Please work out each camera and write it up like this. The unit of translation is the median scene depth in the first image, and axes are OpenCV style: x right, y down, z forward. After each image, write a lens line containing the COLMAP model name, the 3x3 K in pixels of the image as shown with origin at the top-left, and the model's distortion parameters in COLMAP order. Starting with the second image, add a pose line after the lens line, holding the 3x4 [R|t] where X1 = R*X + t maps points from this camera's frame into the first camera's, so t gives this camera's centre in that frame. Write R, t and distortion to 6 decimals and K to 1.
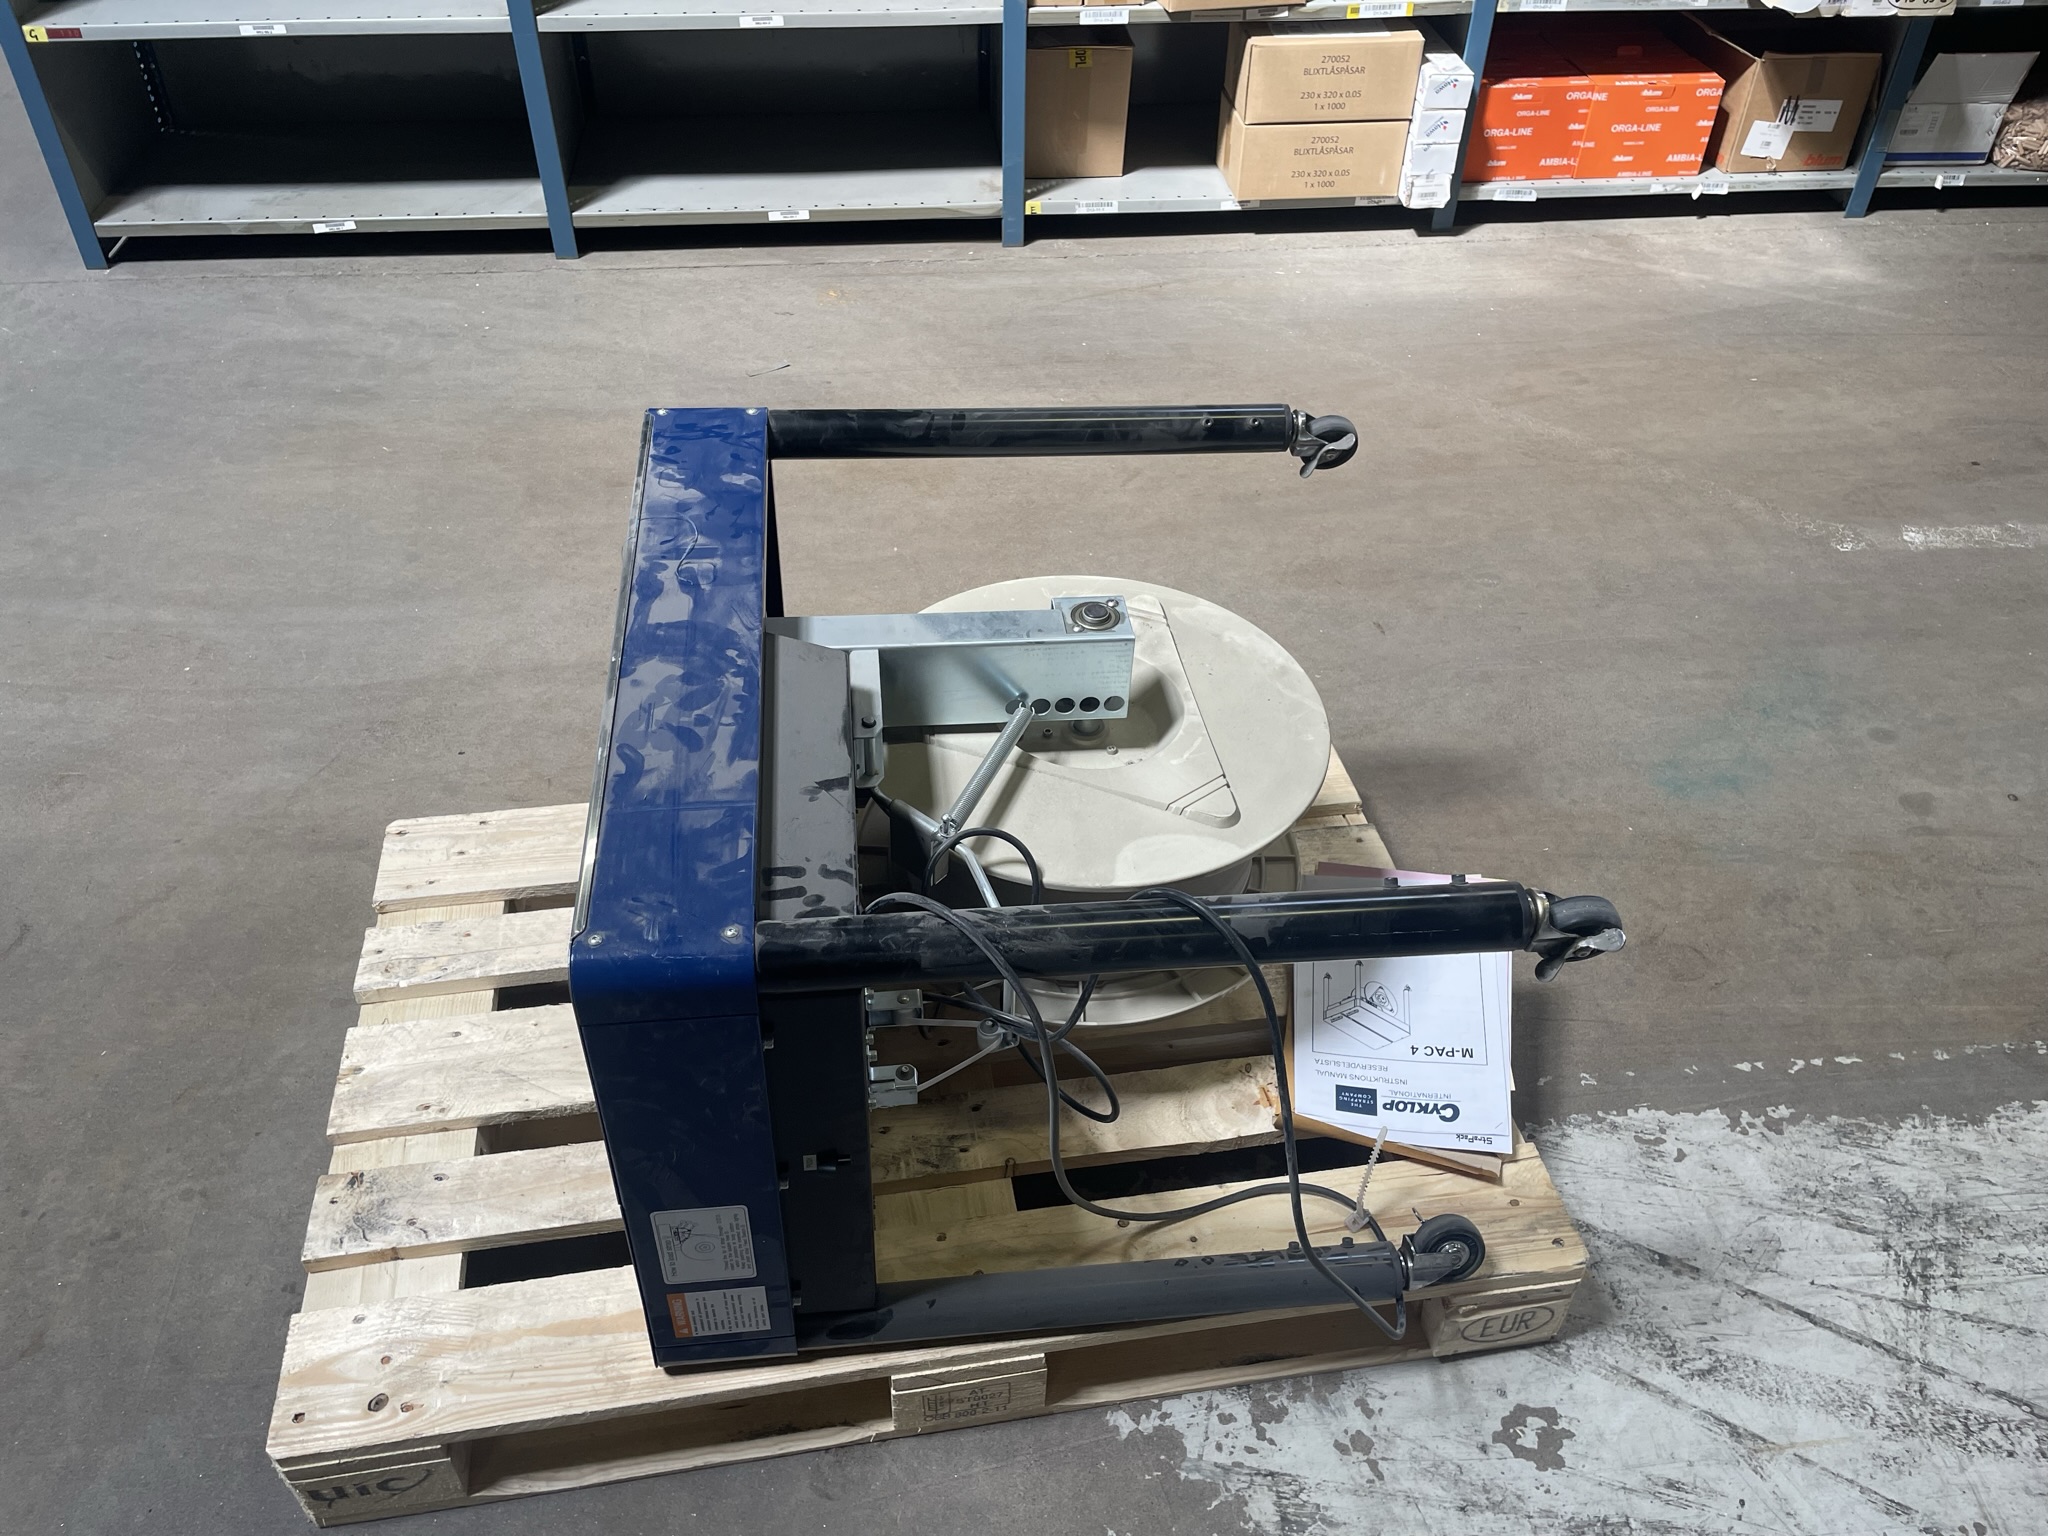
lens RADIAL K [[1566.0, 0, 1004.8], [0, 1566.0, 779.1], [0, 0, 1]] dist [0.047090, -0.066406]
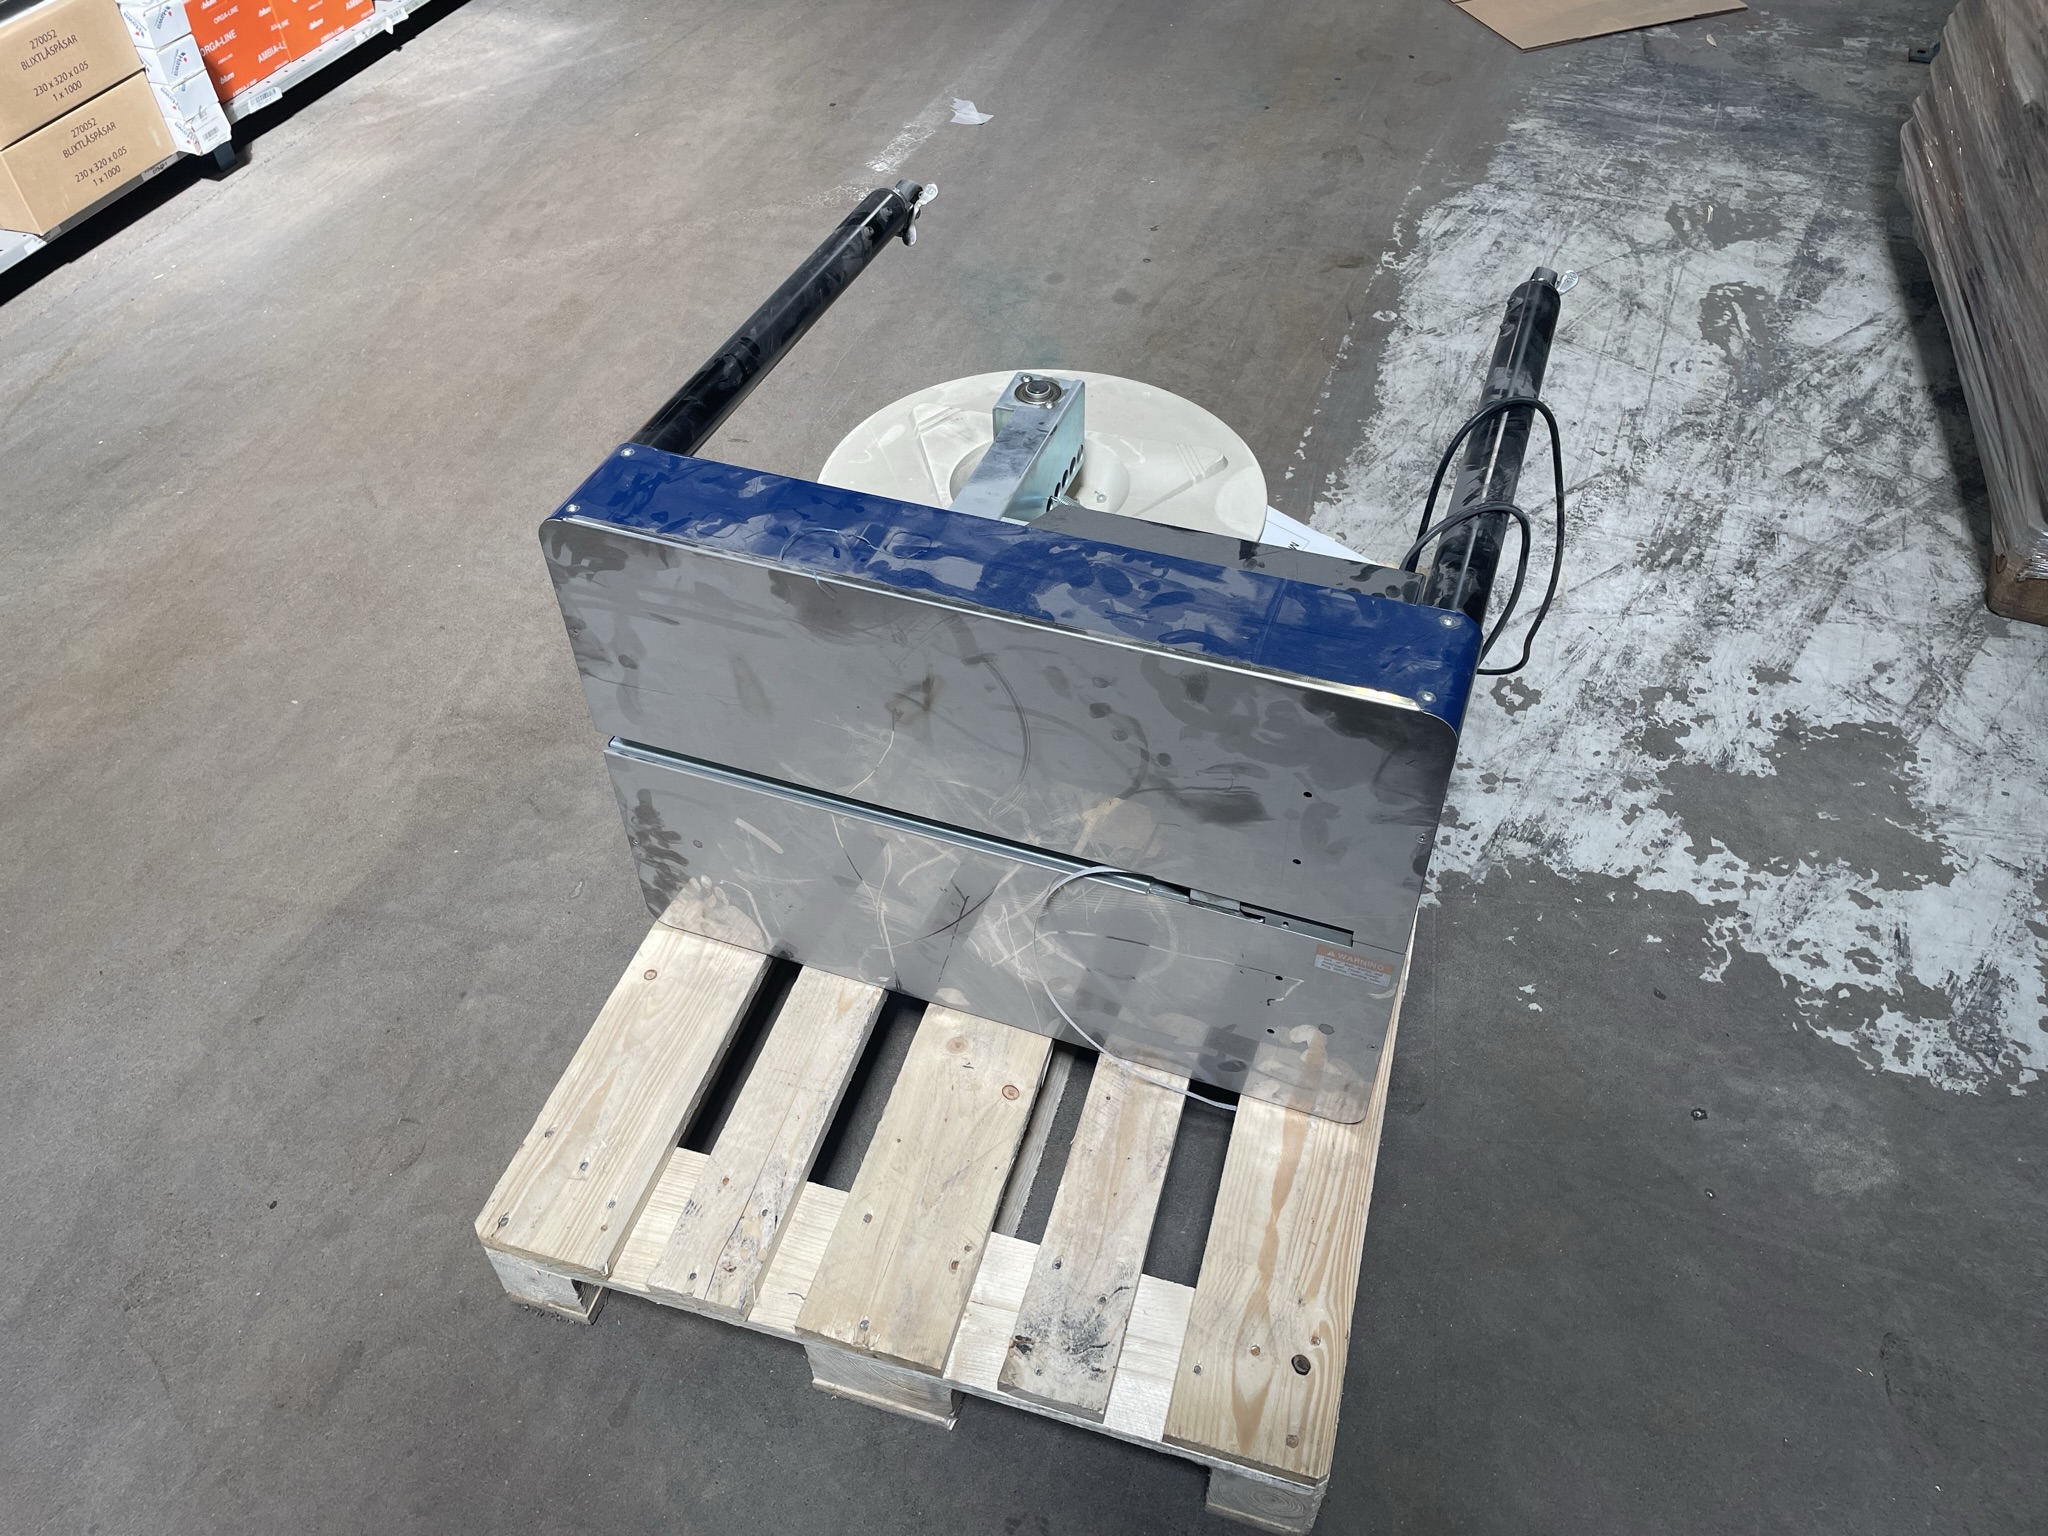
lens RADIAL K [[1566.0, 0, 1022.9], [0, 1566.0, 758.5], [0, 0, 1]] dist [0.047090, -0.066406]
pose [[0.431161, -0.659467, 0.615795, -0.427464], [0.620671, 0.712138, 0.328067, -0.157601], [-0.654880, 0.240756, 0.716358, 0.163866]]
